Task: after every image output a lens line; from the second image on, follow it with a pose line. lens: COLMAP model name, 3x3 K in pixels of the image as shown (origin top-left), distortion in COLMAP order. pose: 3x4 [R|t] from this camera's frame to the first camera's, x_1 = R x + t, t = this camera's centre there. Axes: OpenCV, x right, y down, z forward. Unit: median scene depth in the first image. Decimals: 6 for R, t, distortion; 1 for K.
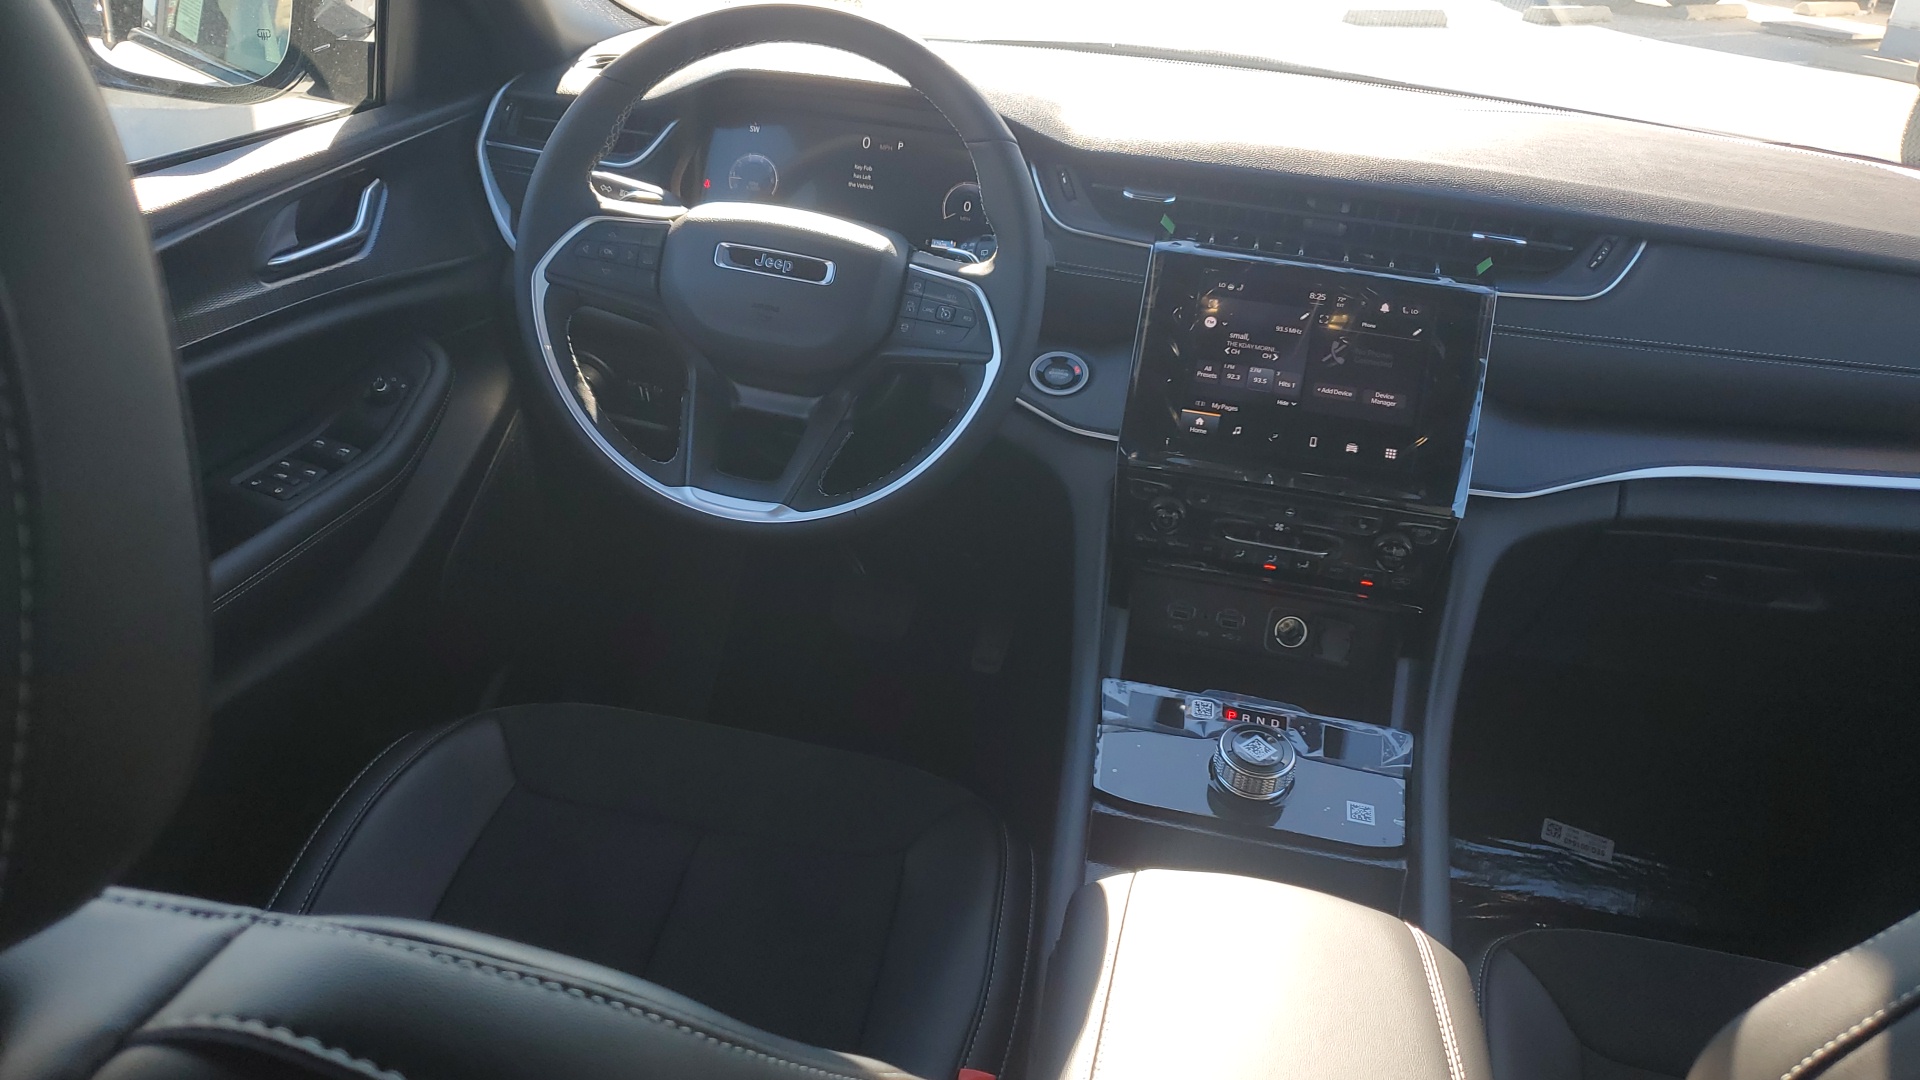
lens RADIAL K [[1577.6, 0, 913.8], [0, 1577.6, 541.7], [0, 0, 1]] dist [0.126622, -0.352118]
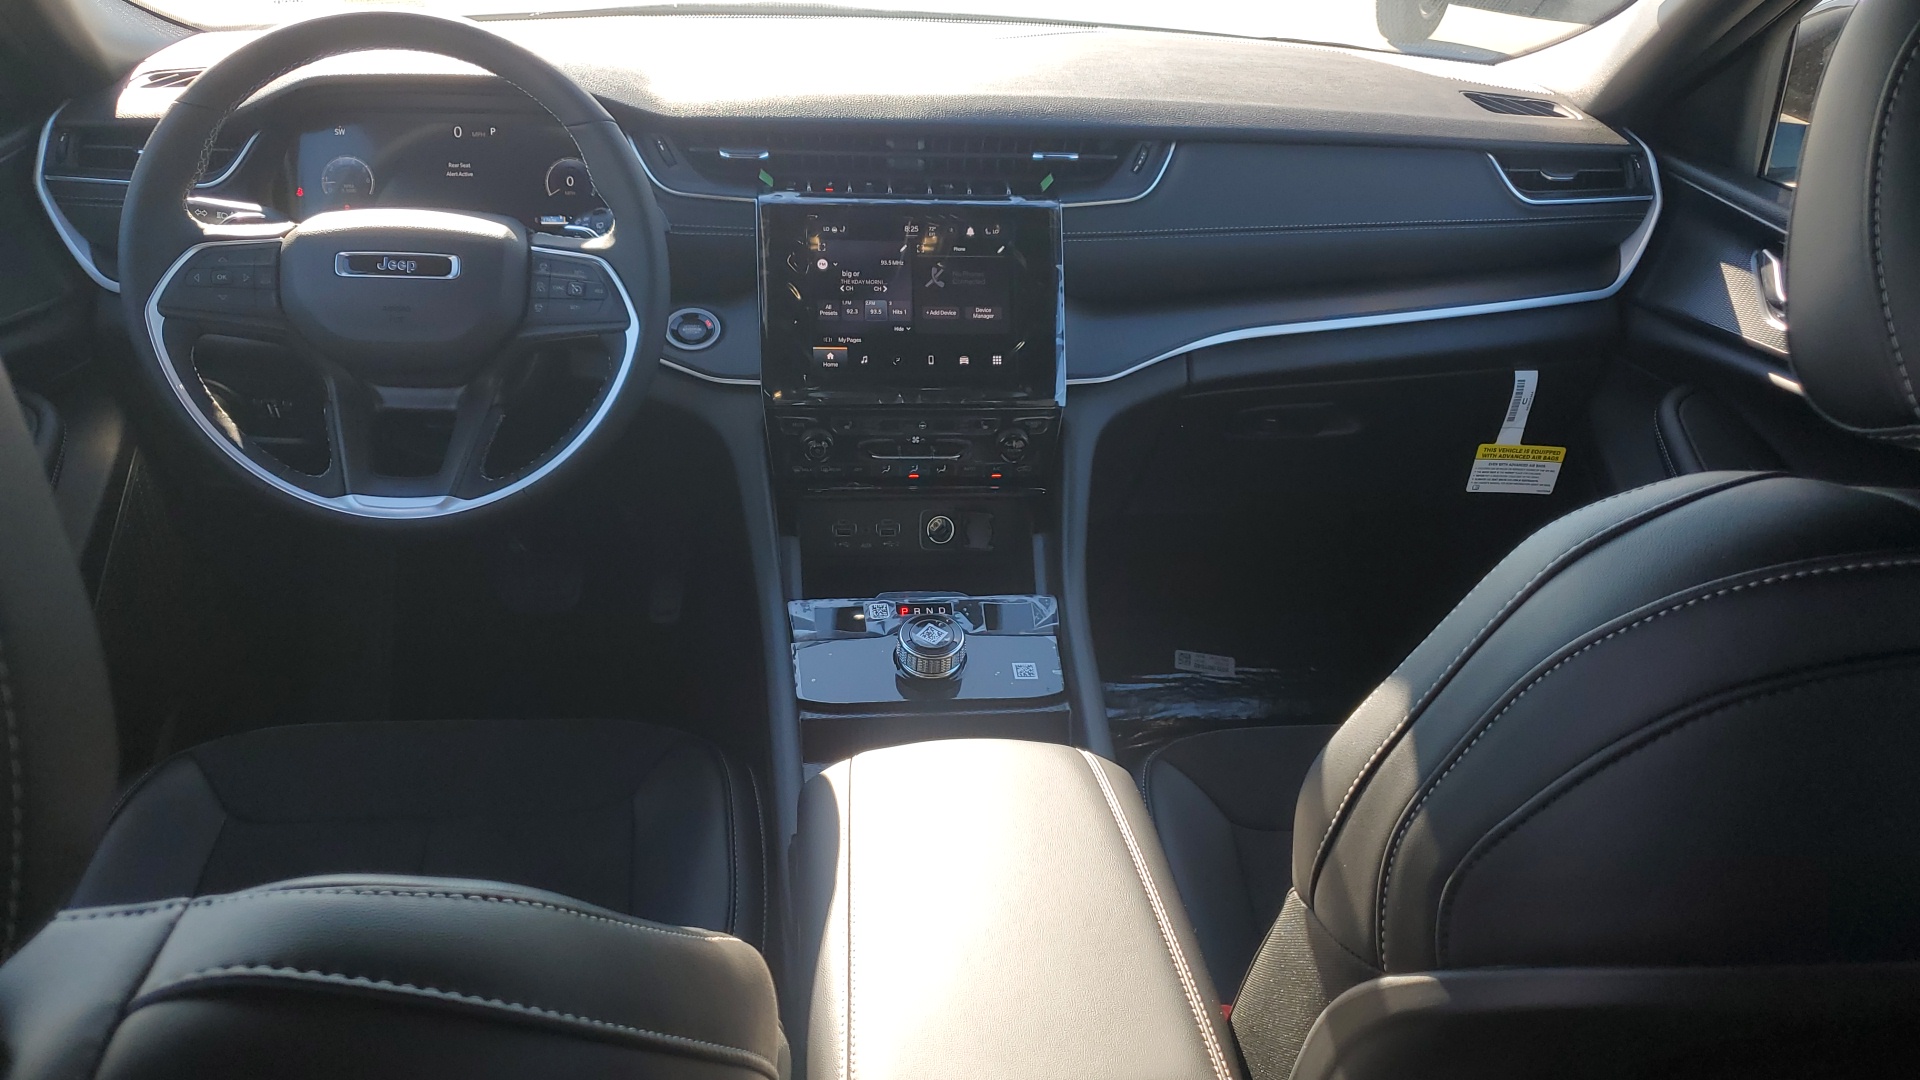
lens RADIAL K [[1586.3, 0, 990.2], [0, 1586.3, 581.0], [0, 0, 1]] dist [0.146444, -0.450068]
pose [[0.946753, -0.188630, 0.260916, -0.032900], [0.169808, 0.981069, 0.093104, -0.006789], [-0.273539, -0.043841, 0.960861, -0.102958]]
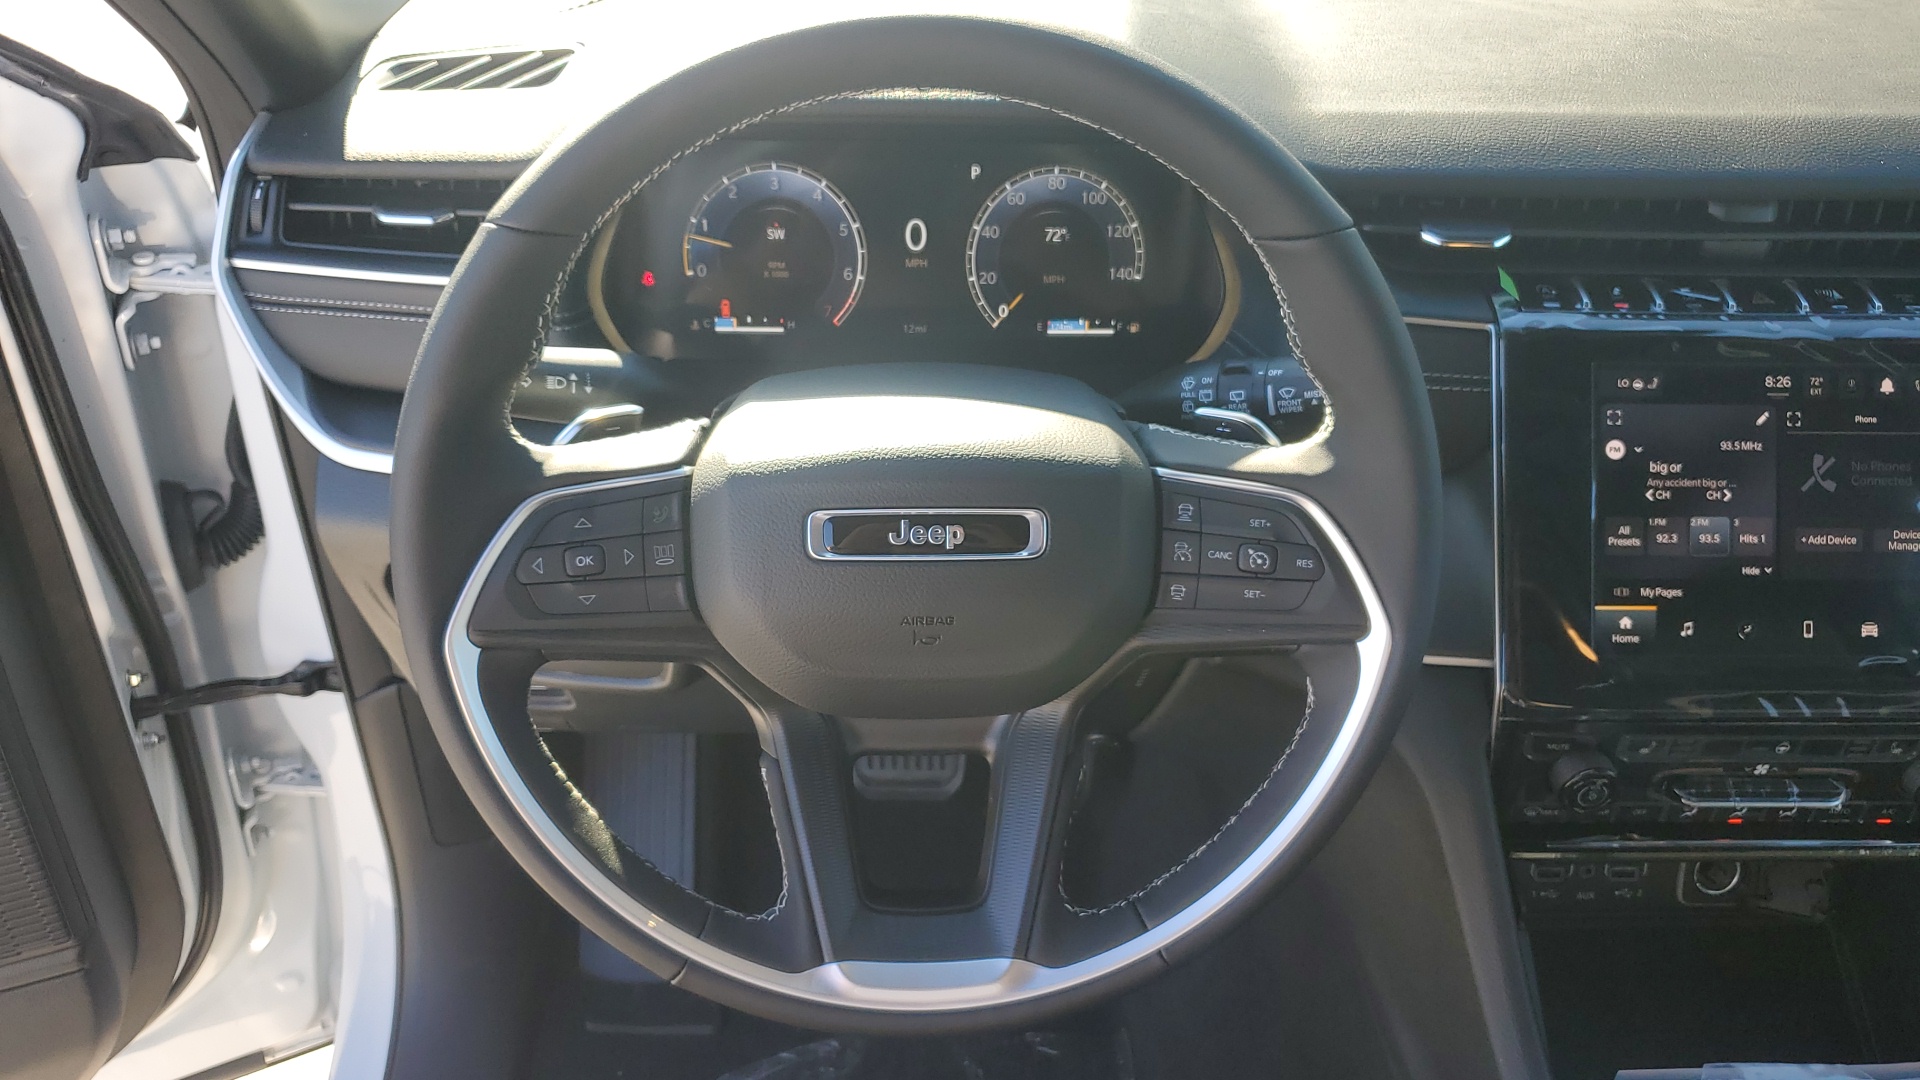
lens RADIAL K [[1341.5, 0, 970.5], [0, 1341.5, 585.7], [0, 0, 1]] dist [-0.003037, 0.000640]
pose [[0.969104, -0.190474, 0.156708, -0.136455], [0.159071, 0.968198, 0.193103, -0.227105], [-0.188506, -0.162210, 0.968583, 0.558777]]
